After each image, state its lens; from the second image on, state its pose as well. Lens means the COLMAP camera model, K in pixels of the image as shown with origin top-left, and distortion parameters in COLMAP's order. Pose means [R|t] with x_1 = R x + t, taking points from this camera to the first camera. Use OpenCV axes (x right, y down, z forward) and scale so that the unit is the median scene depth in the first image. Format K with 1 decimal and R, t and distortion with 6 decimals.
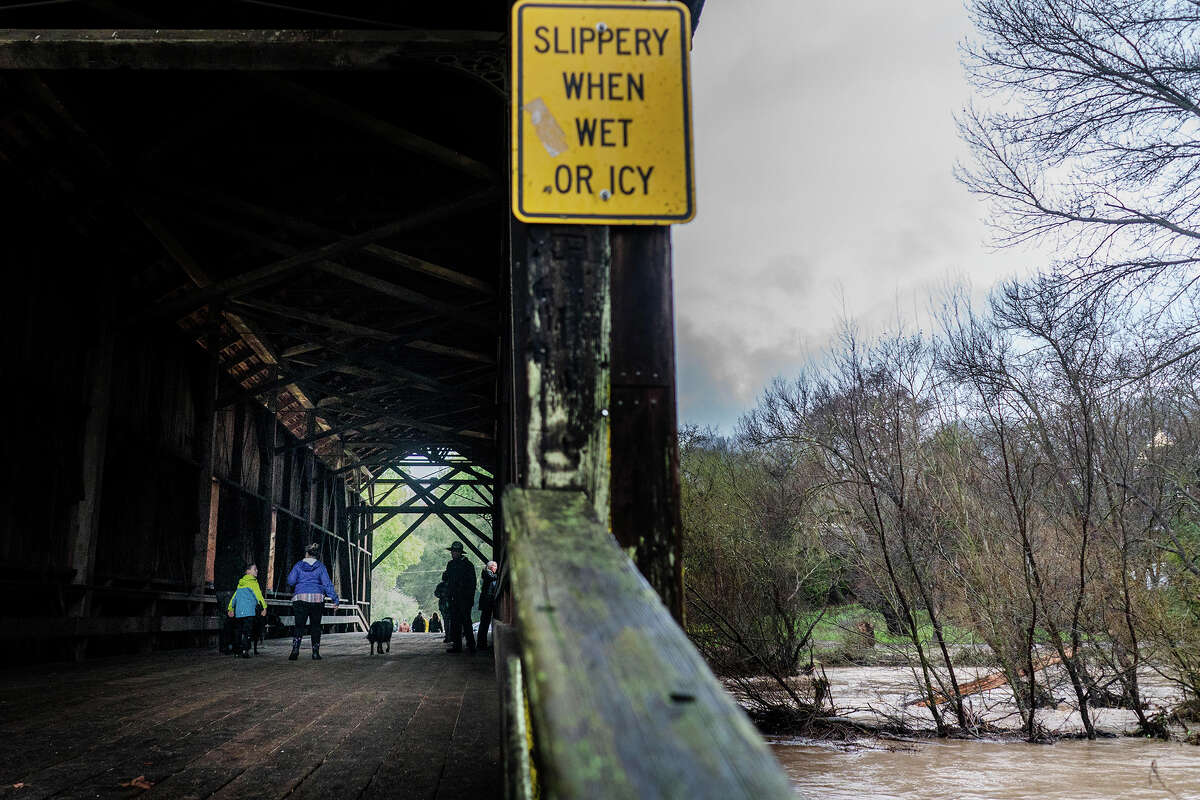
lens RADIAL K [[945.5, 0, 600.0], [0, 945.5, 400.0], [0, 0, 1]] dist [-0.034529, -0.001351]
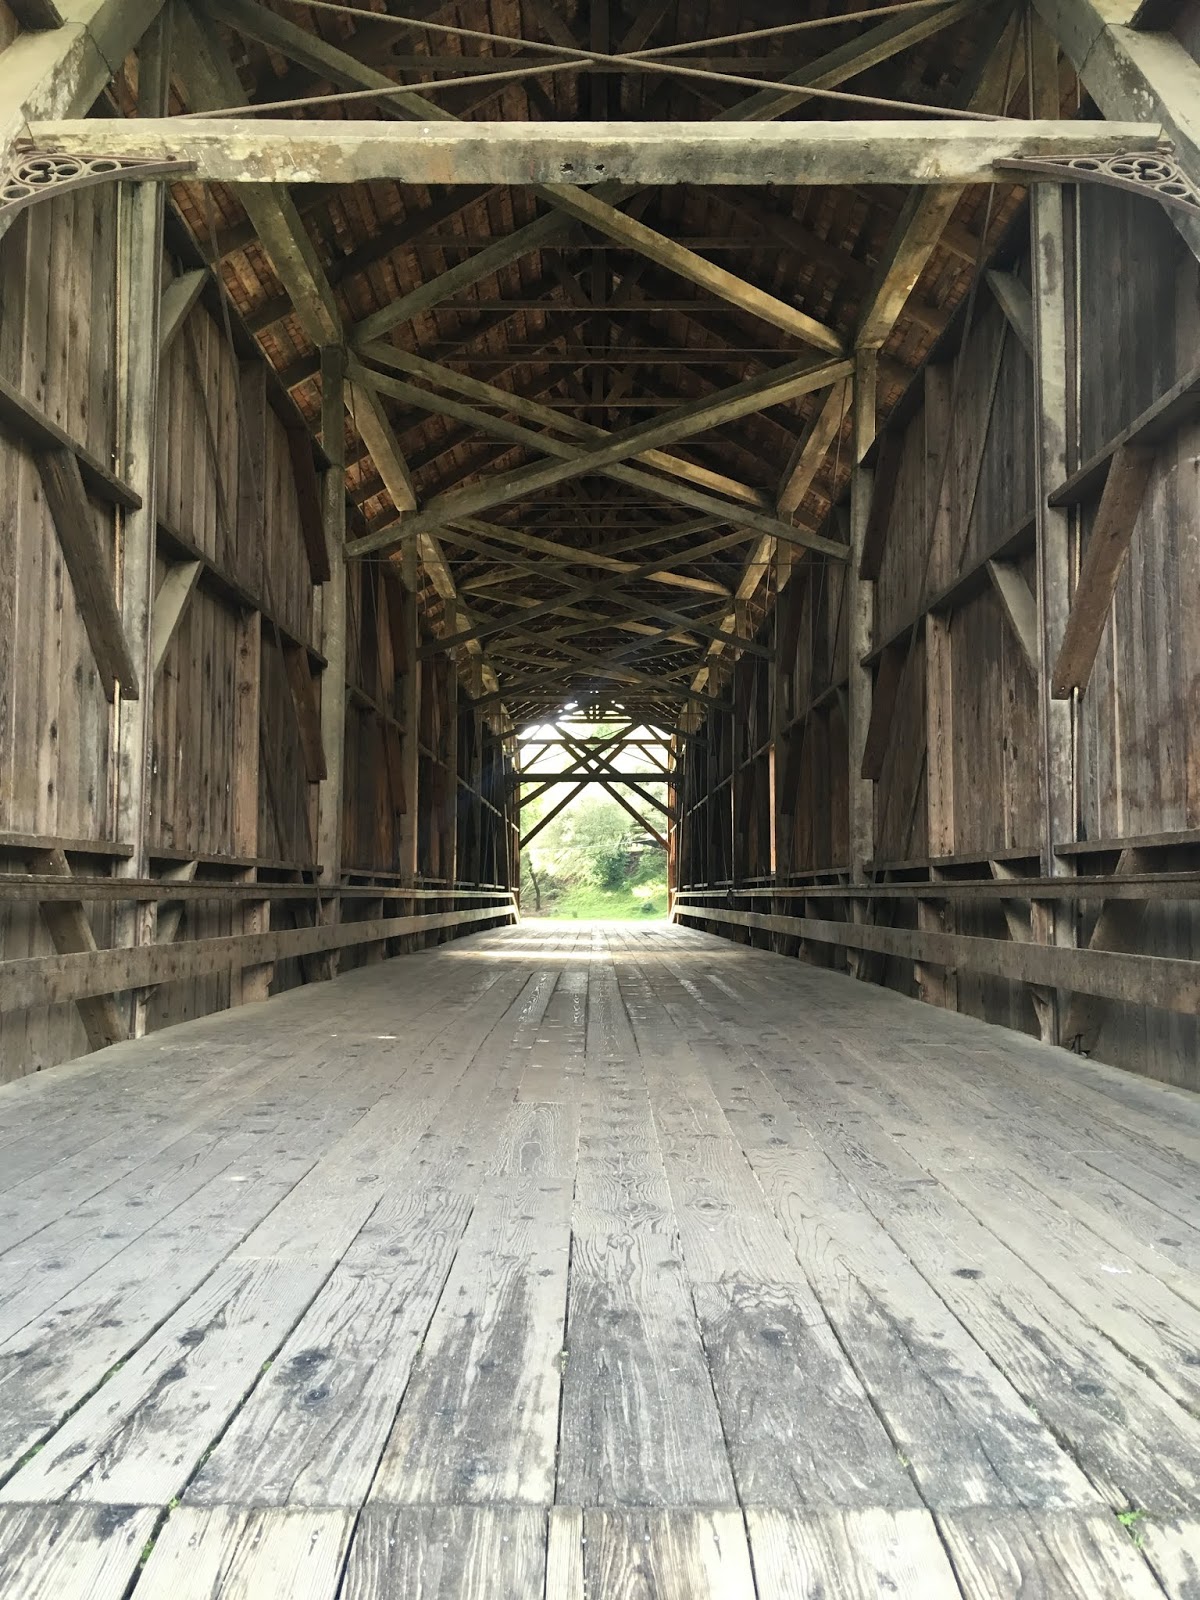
lens RADIAL K [[1144.0, 0, 600.0], [0, 1144.0, 800.0], [0, 0, 1]] dist [0.000153, -0.000148]
pose [[0.998939, 0.006229, -0.045627, -0.235729], [0.000452, 0.989435, 0.144976, -0.012613], [0.046048, -0.144843, 0.988383, 0.046642]]
